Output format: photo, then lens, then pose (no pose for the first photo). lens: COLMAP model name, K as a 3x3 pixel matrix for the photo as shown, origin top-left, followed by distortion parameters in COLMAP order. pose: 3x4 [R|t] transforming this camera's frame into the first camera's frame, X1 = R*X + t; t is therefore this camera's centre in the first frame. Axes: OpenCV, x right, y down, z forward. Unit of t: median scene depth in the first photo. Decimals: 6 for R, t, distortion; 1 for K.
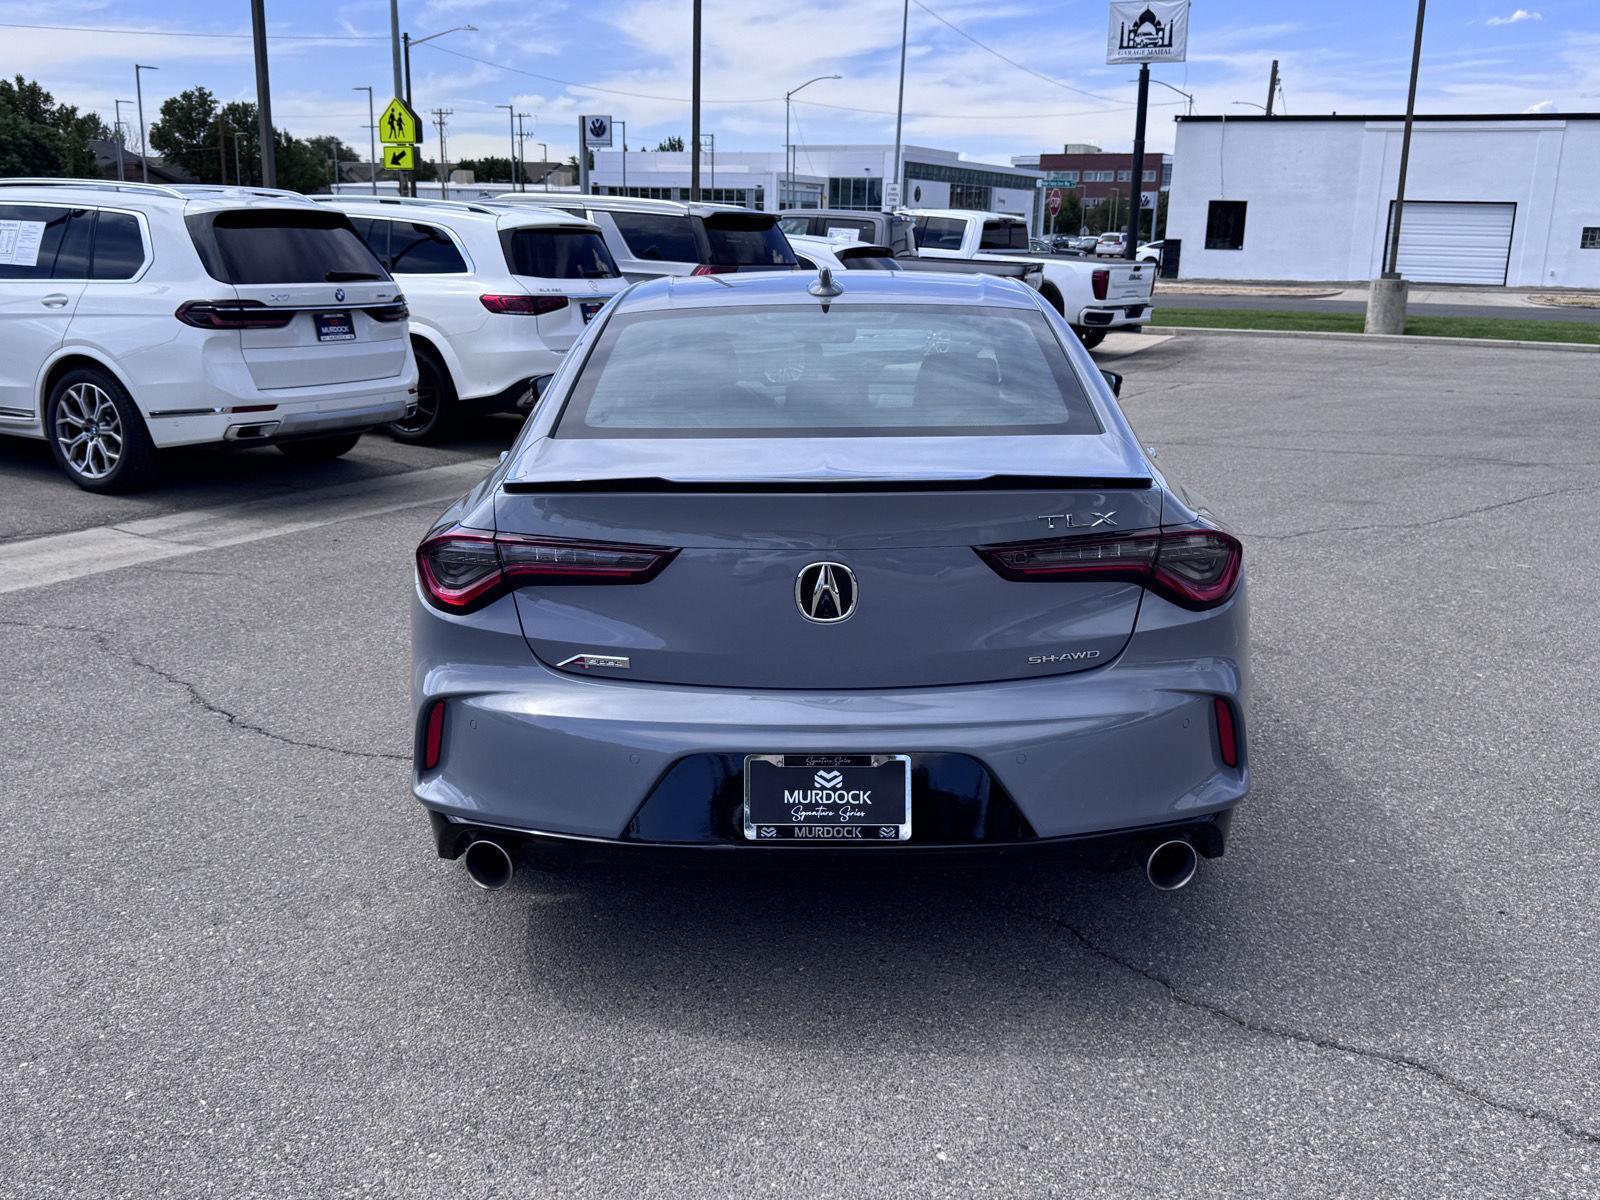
lens RADIAL K [[1469.4, 0, 798.7], [0, 1469.4, 618.4], [0, 0, 1]] dist [0.144477, -0.268739]
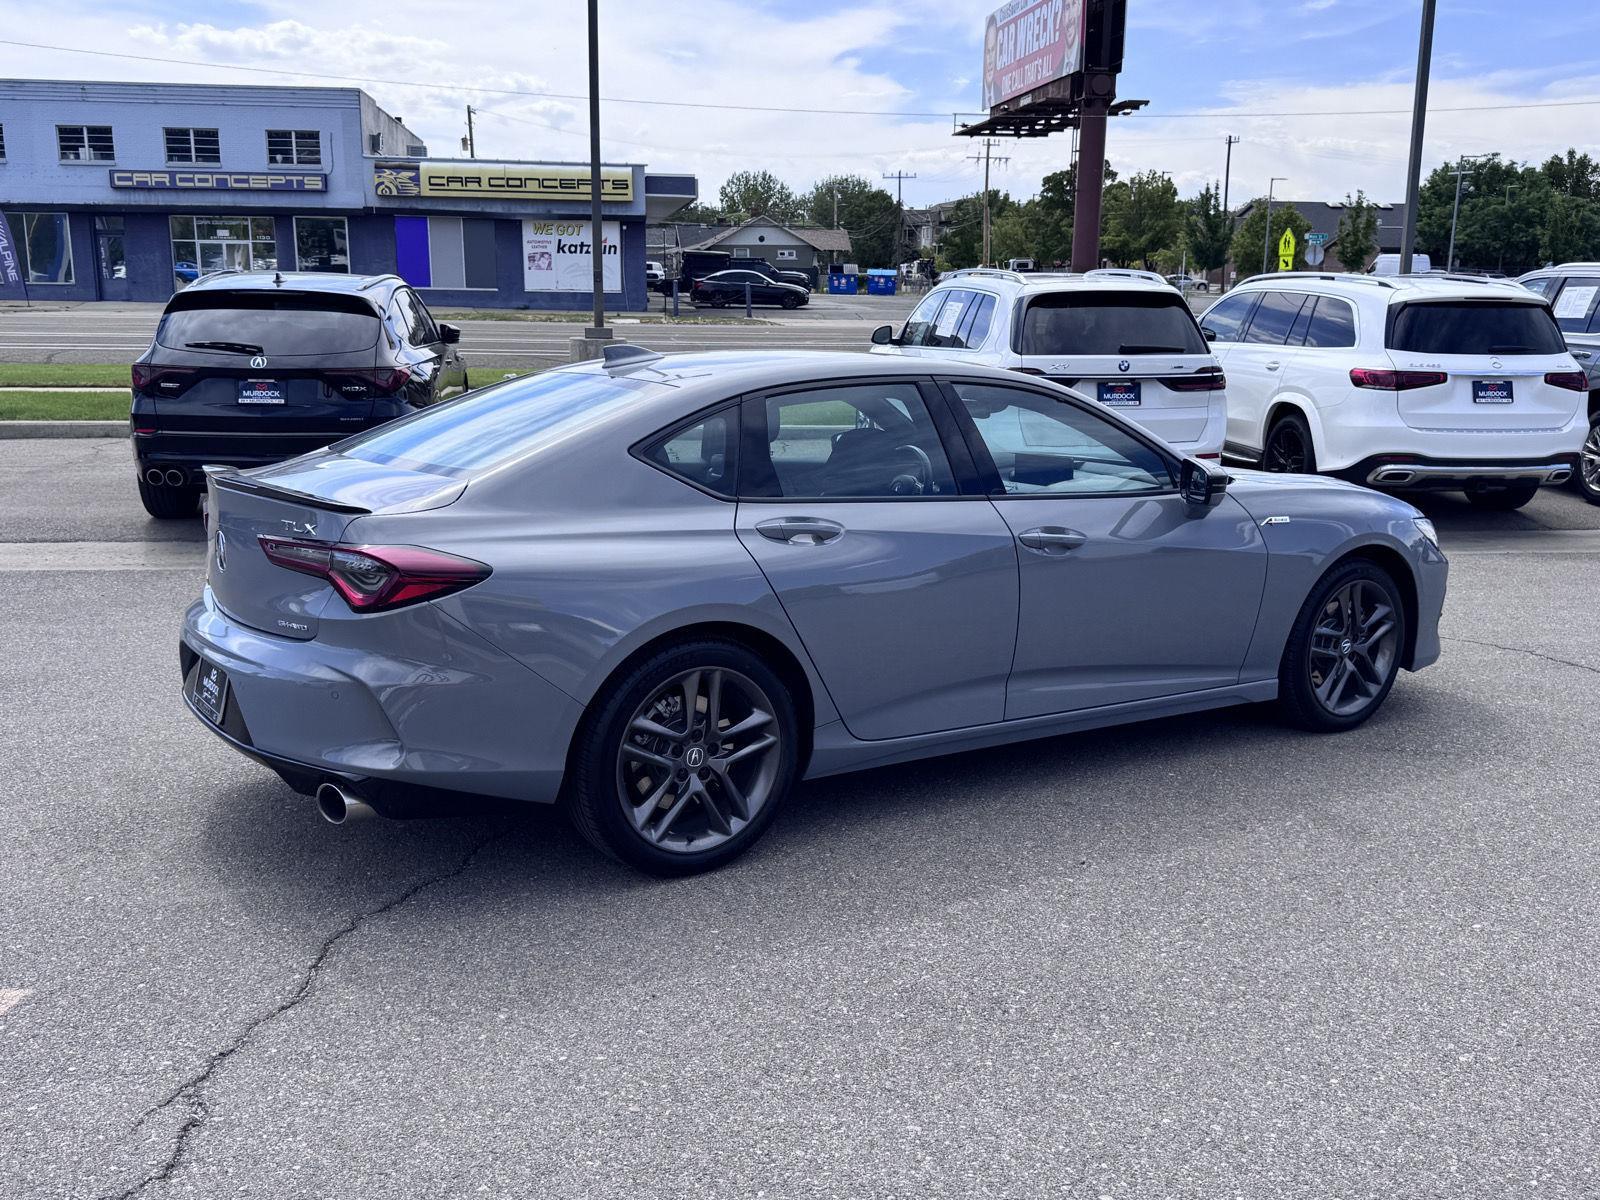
lens RADIAL K [[1463.8, 0, 795.3], [0, 1463.8, 632.9], [0, 0, 1]] dist [0.134801, -0.248519]
pose [[0.573815, 0.178950, -0.799195, 0.392527], [-0.205271, 0.976113, 0.071181, -0.040813], [0.792843, 0.123206, 0.596842, 0.138903]]
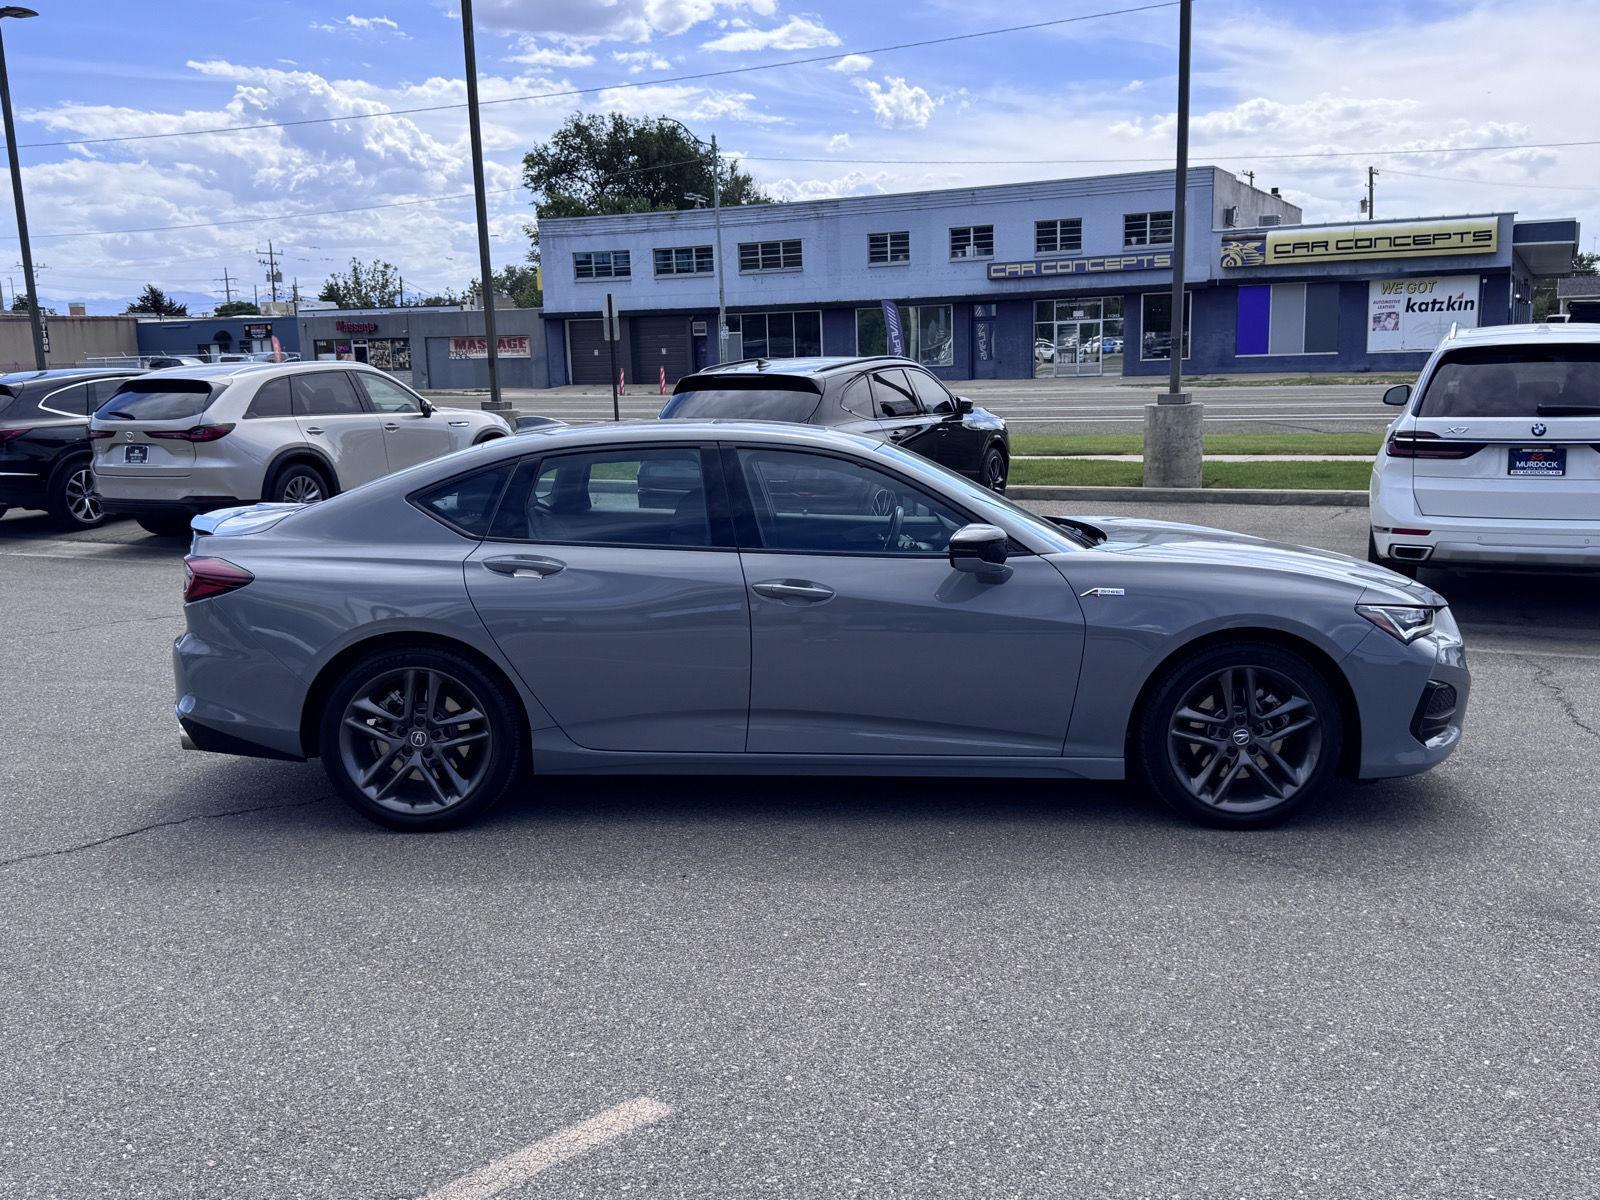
lens RADIAL K [[1469.4, 0, 798.7], [0, 1469.4, 618.4], [0, 0, 1]] dist [0.144477, -0.268739]
pose [[0.007537, 0.157321, -0.987519, 0.550827], [-0.225753, 0.962319, 0.151584, -0.114601], [0.974155, 0.221793, 0.042769, 0.431618]]
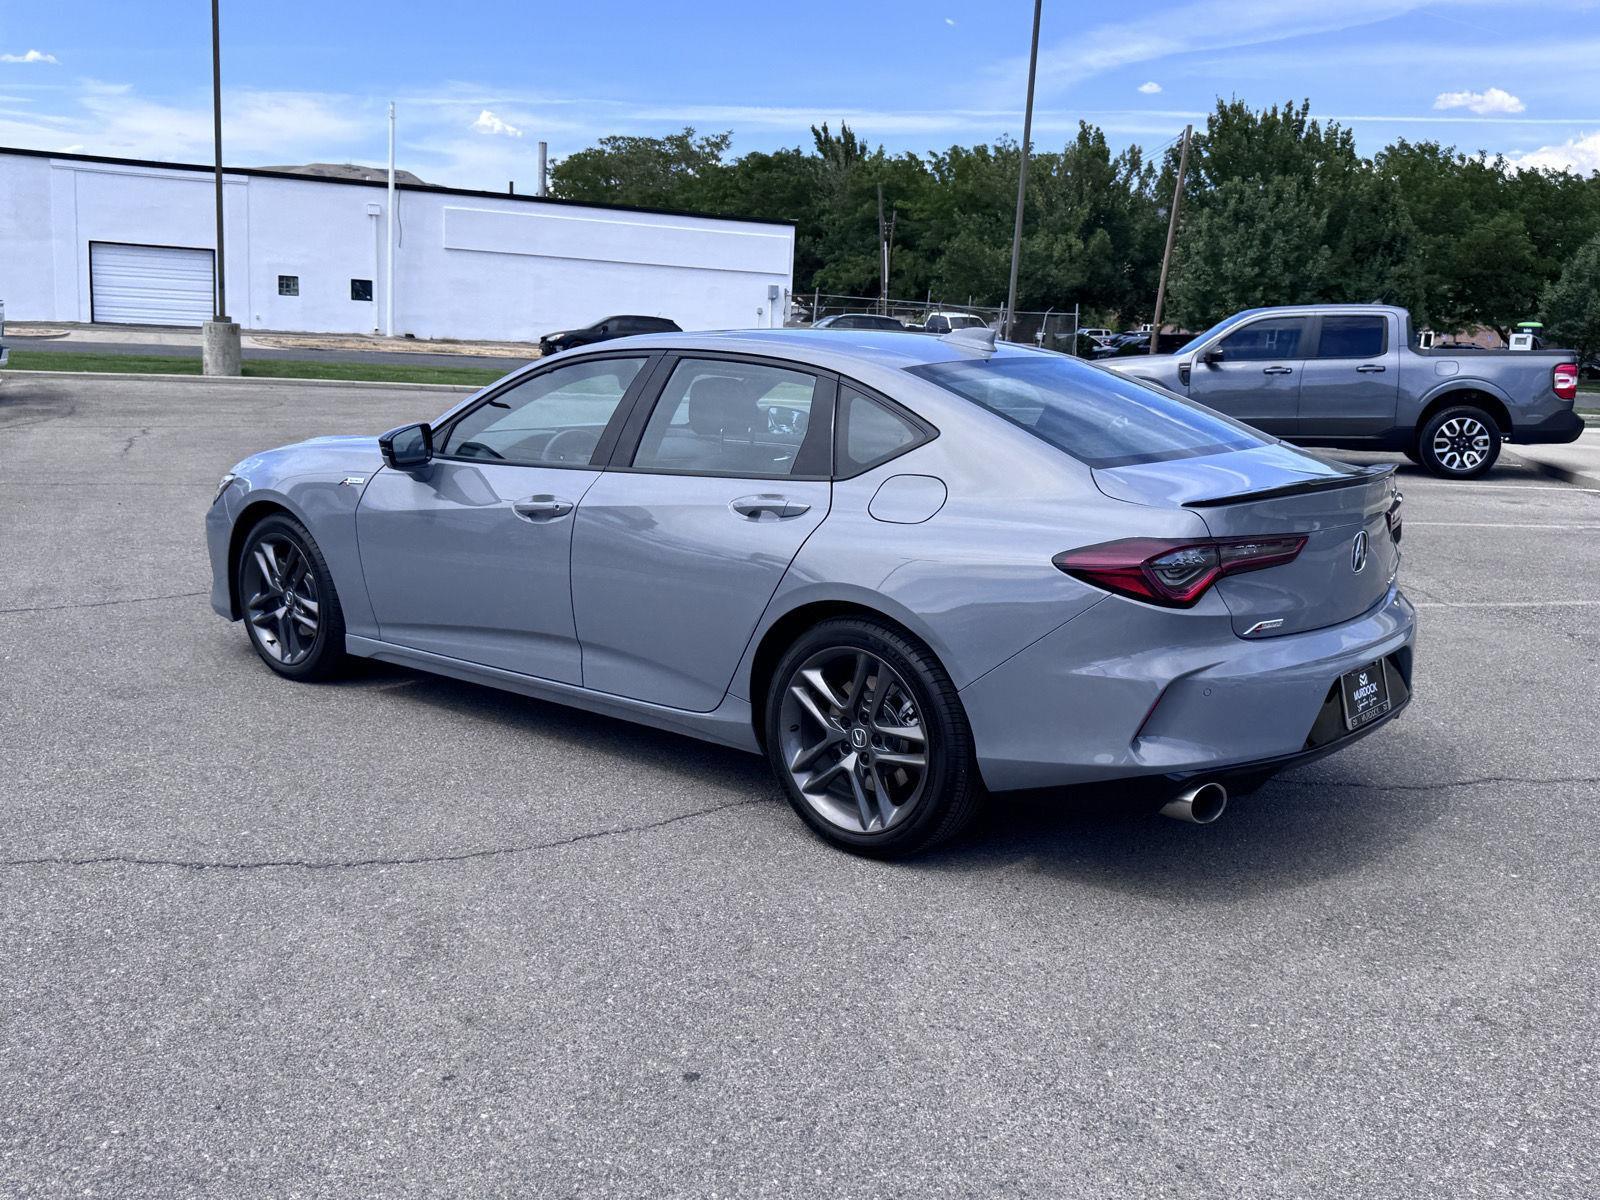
lens RADIAL K [[1463.8, 0, 795.3], [0, 1463.8, 632.9], [0, 0, 1]] dist [0.134801, -0.248519]
pose [[0.635774, -0.147952, 0.757563, -0.361981], [0.159638, 0.985442, 0.058483, -0.028168], [-0.755187, 0.083754, 0.650137, 0.115327]]
